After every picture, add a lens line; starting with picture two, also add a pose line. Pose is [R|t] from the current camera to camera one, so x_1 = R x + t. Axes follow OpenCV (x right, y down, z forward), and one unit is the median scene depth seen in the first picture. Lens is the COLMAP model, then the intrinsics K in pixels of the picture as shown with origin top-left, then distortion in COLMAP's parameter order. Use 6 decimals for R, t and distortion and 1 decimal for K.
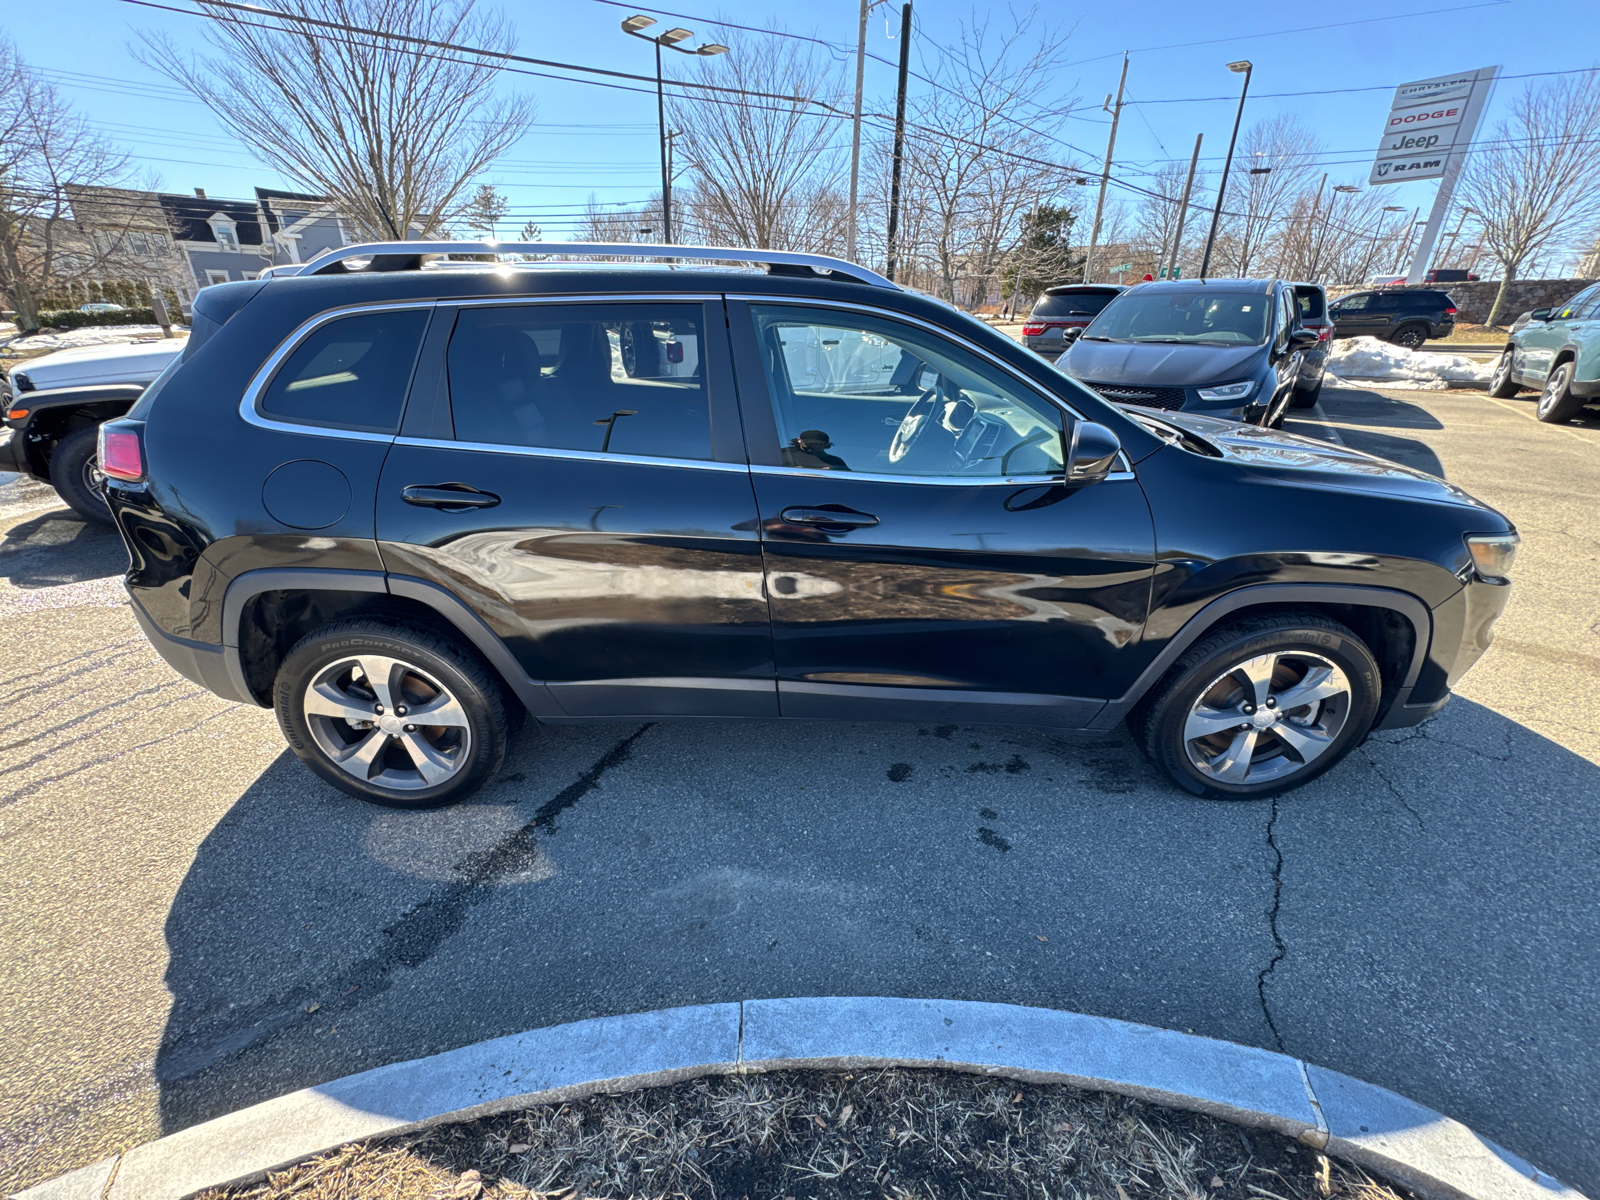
lens RADIAL K [[639.0, 0, 800.0], [0, 639.0, 600.0], [0, 0, 1]] dist [-0.000089, 0.000310]
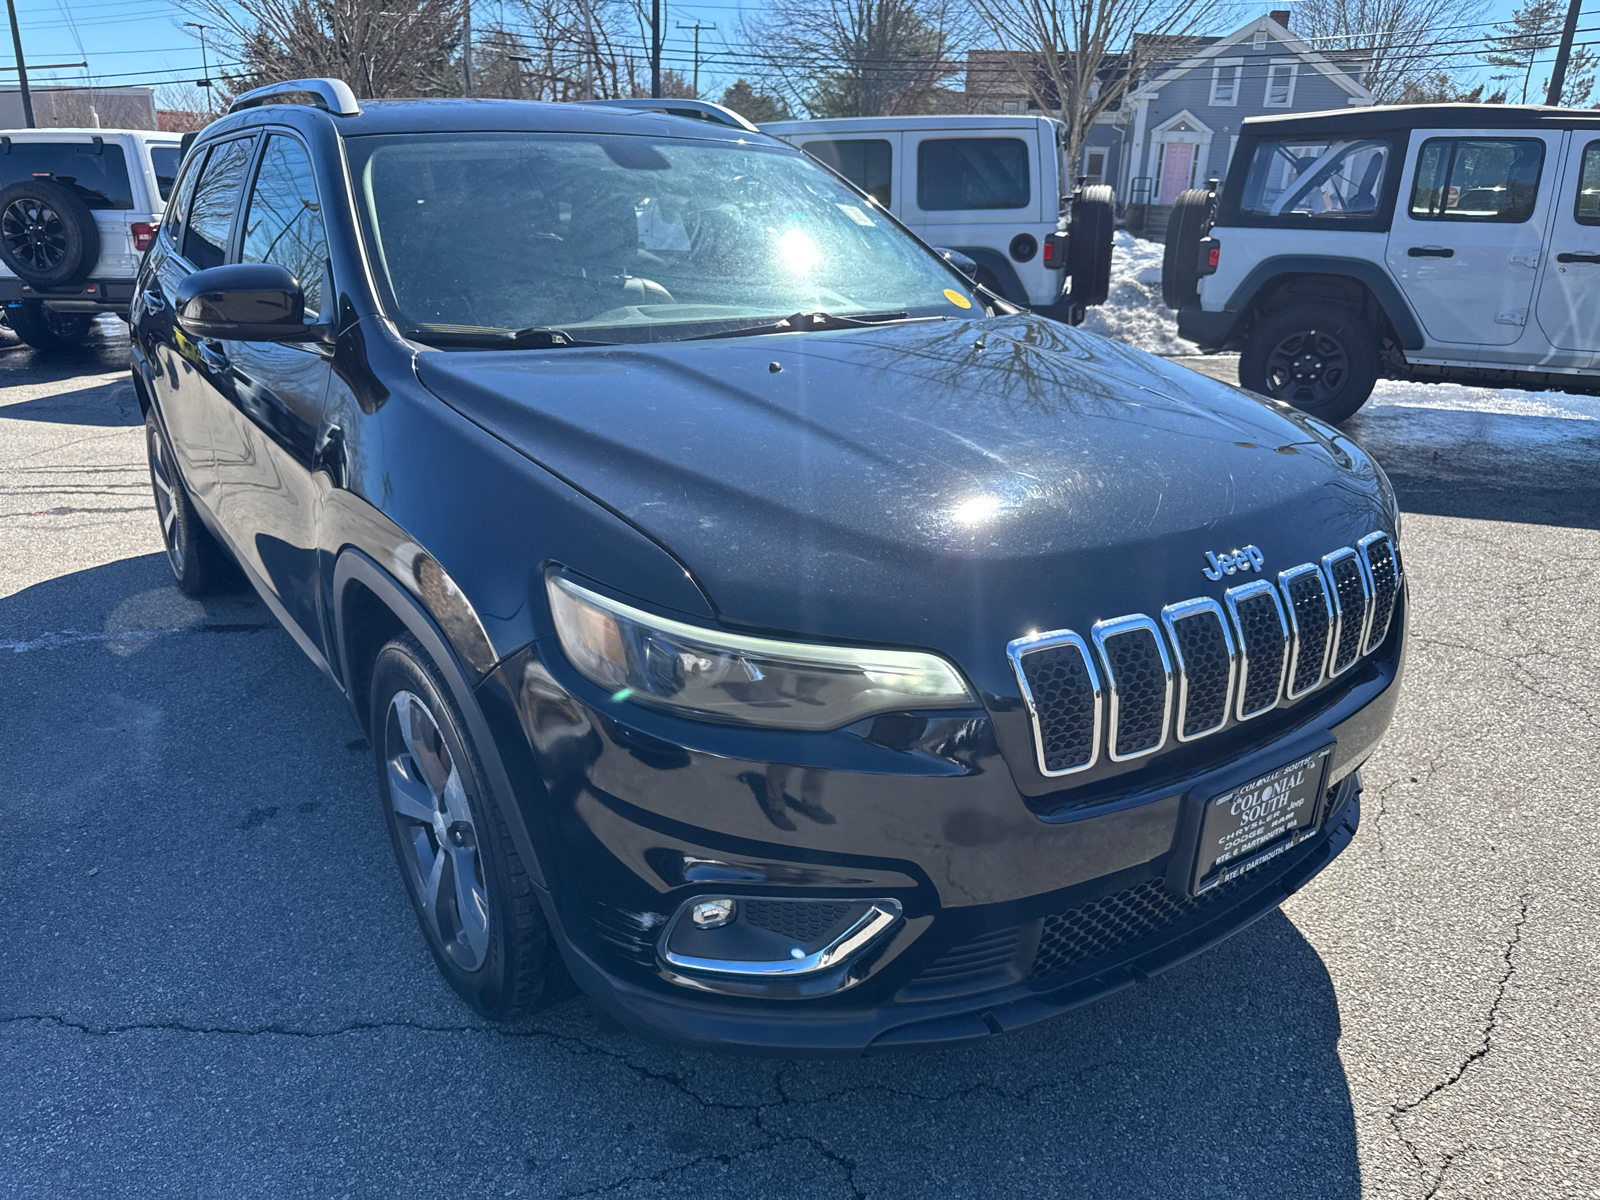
lens RADIAL K [[1183.4, 0, 800.0], [0, 1183.4, 600.0], [0, 0, 1]] dist [0.003187, -0.000100]
pose [[0.569525, 0.272216, -0.775590, 1.748657], [-0.353152, 0.933079, 0.068168, -0.191487], [0.742243, 0.235078, 0.627545, 0.562570]]
